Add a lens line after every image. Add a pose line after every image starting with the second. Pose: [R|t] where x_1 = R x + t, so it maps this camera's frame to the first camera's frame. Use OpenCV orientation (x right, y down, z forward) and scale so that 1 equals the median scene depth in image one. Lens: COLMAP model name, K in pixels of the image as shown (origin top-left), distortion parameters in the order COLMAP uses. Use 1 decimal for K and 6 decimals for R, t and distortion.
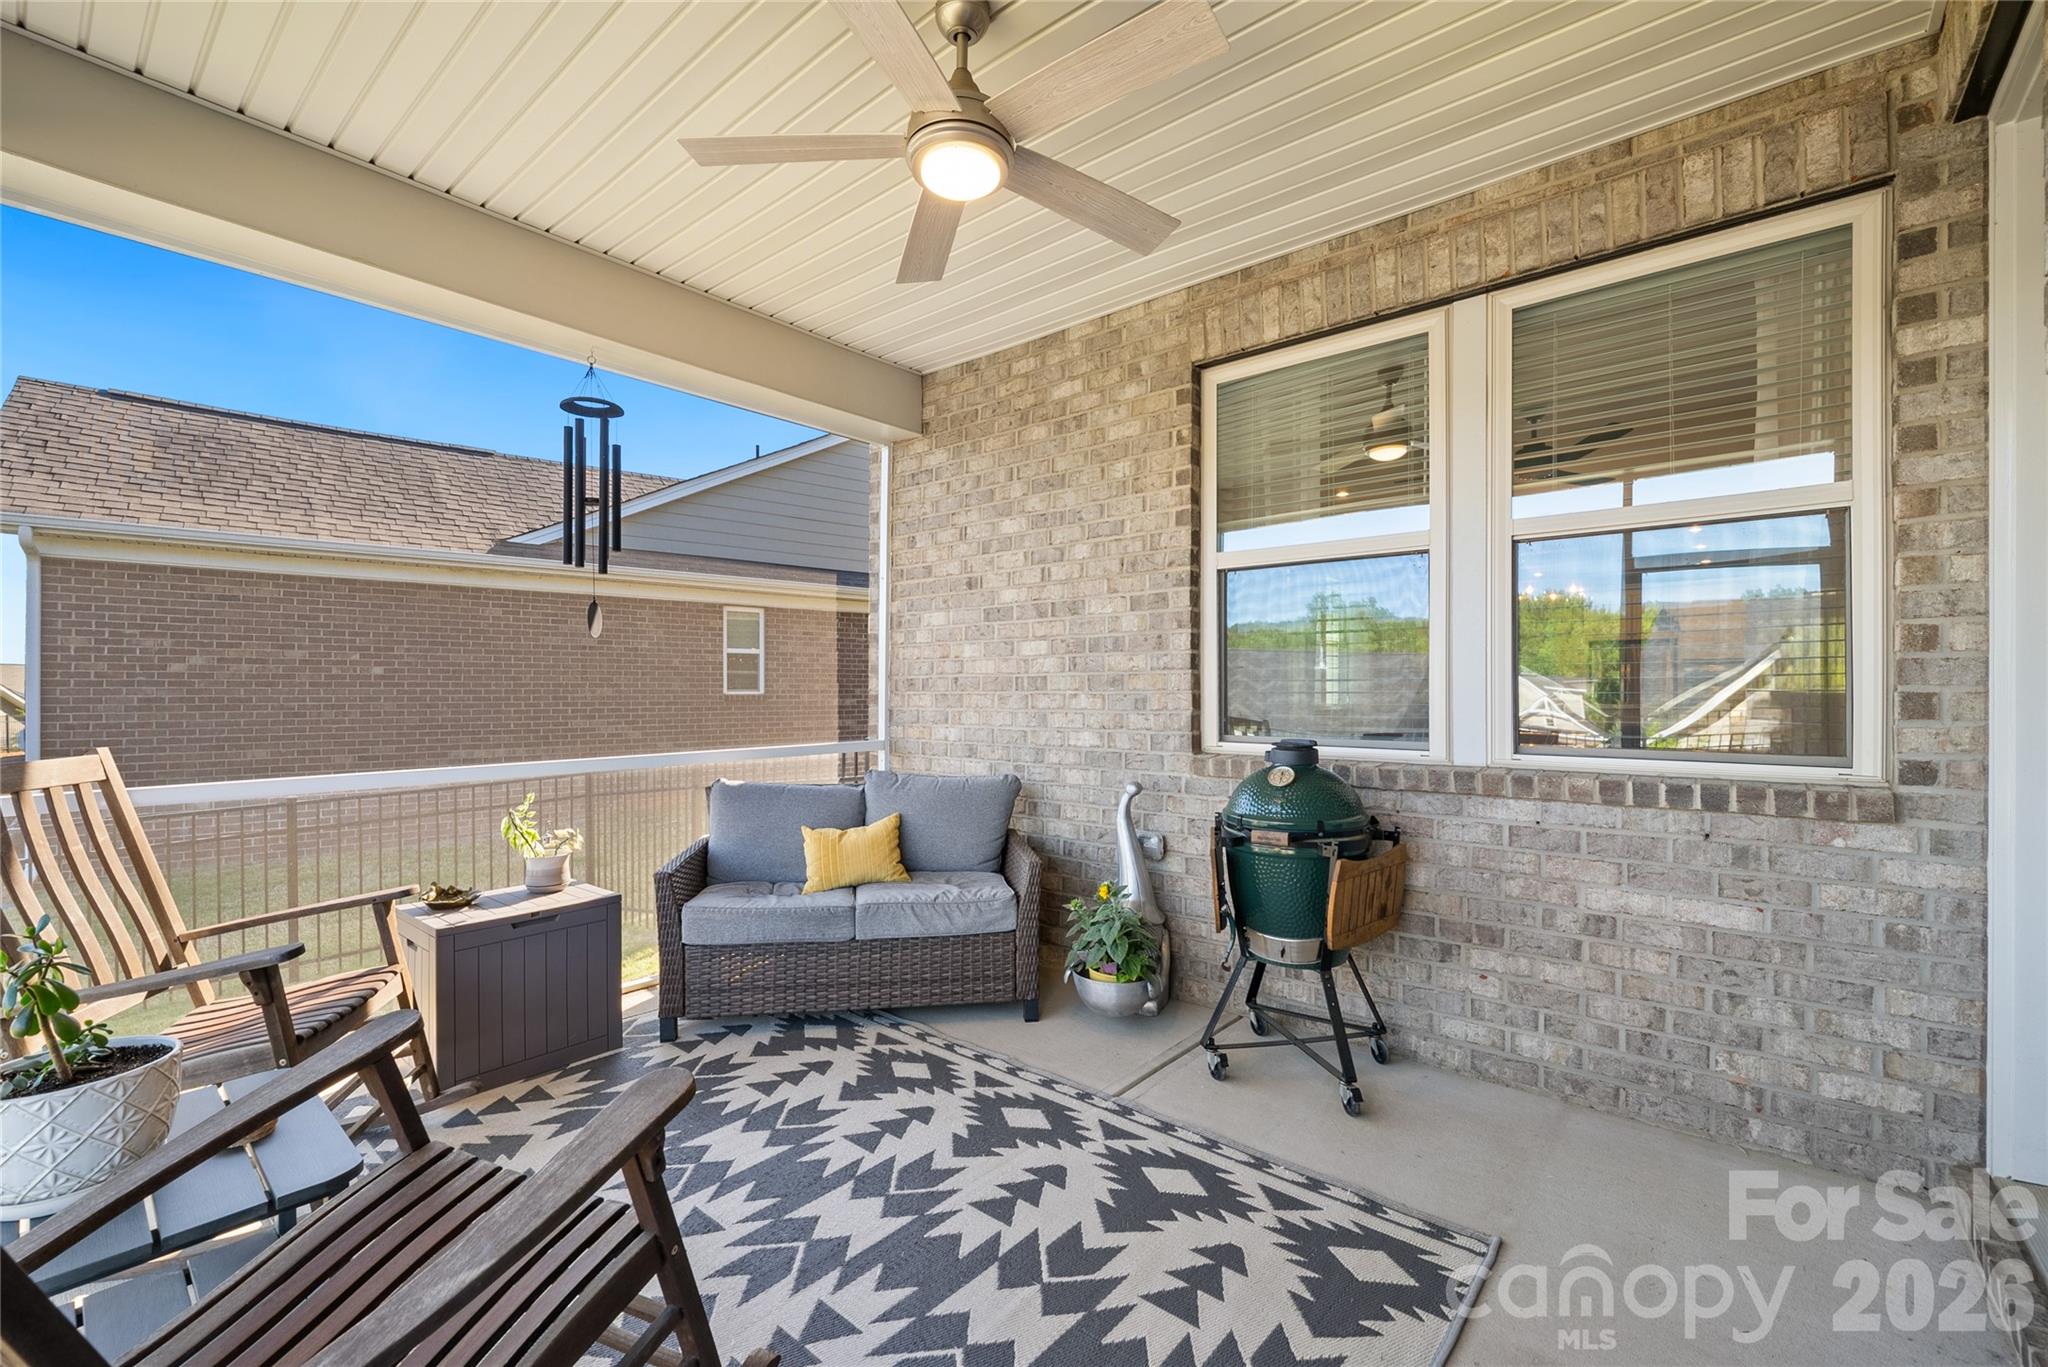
lens RADIAL K [[873.1, 0, 1023.1], [0, 873.1, 689.5], [0, 0, 1]] dist [-0.000411, -0.000121]
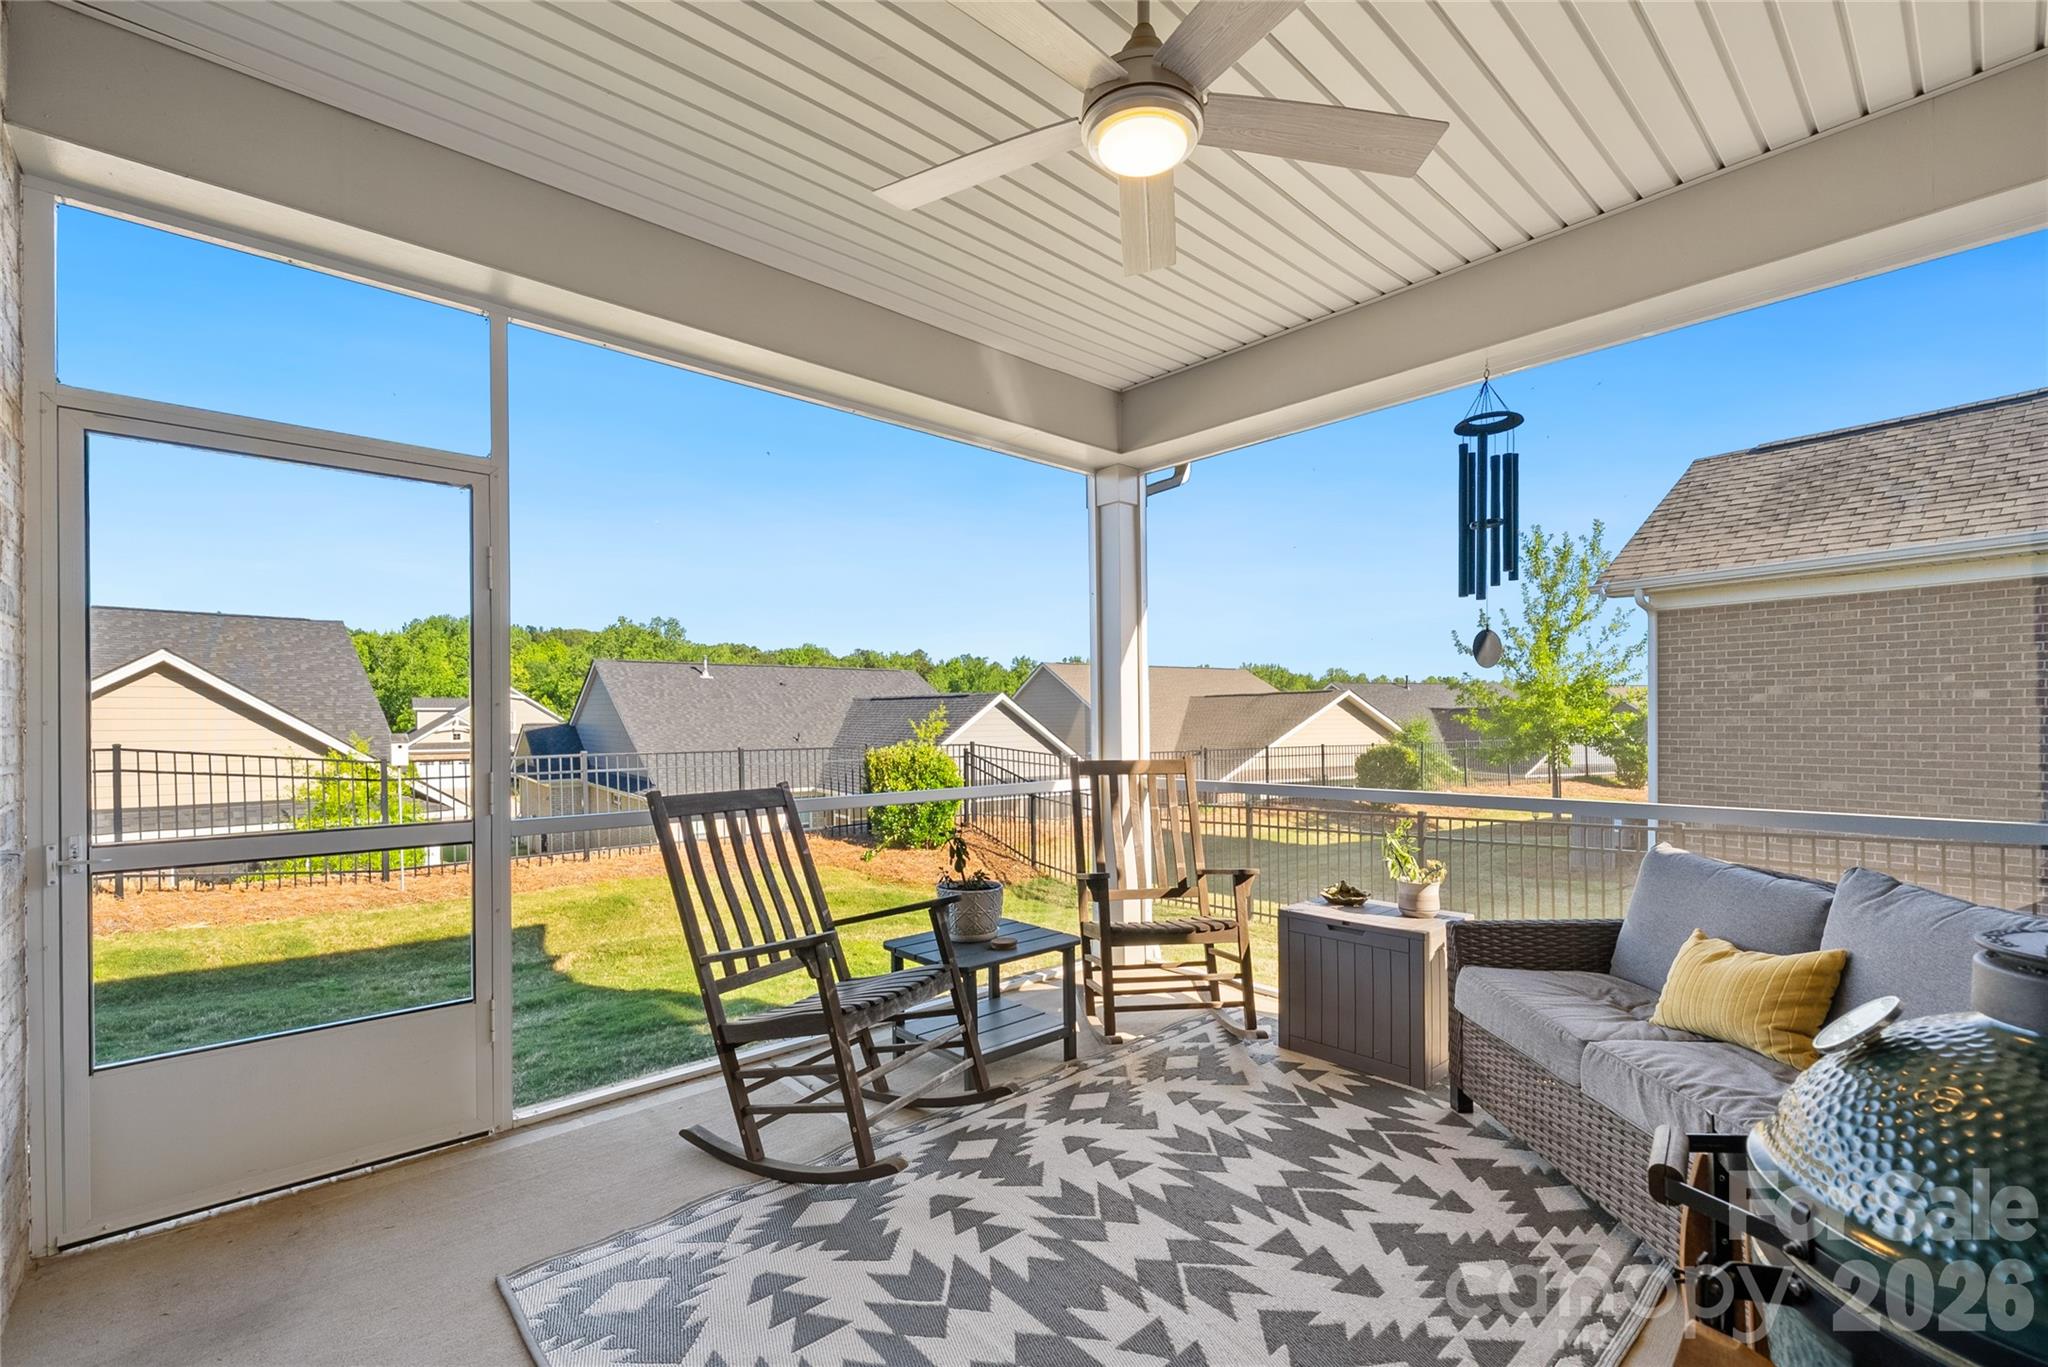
lens RADIAL K [[873.1, 0, 1004.4], [0, 873.1, 723.8], [0, 0, 1]] dist [-0.000411, -0.000121]
pose [[-0.152343, 0.003984, -0.988320, 0.213831], [0.004771, 0.999983, 0.003296, -0.001489], [0.988316, -0.004214, -0.152360, 0.257370]]
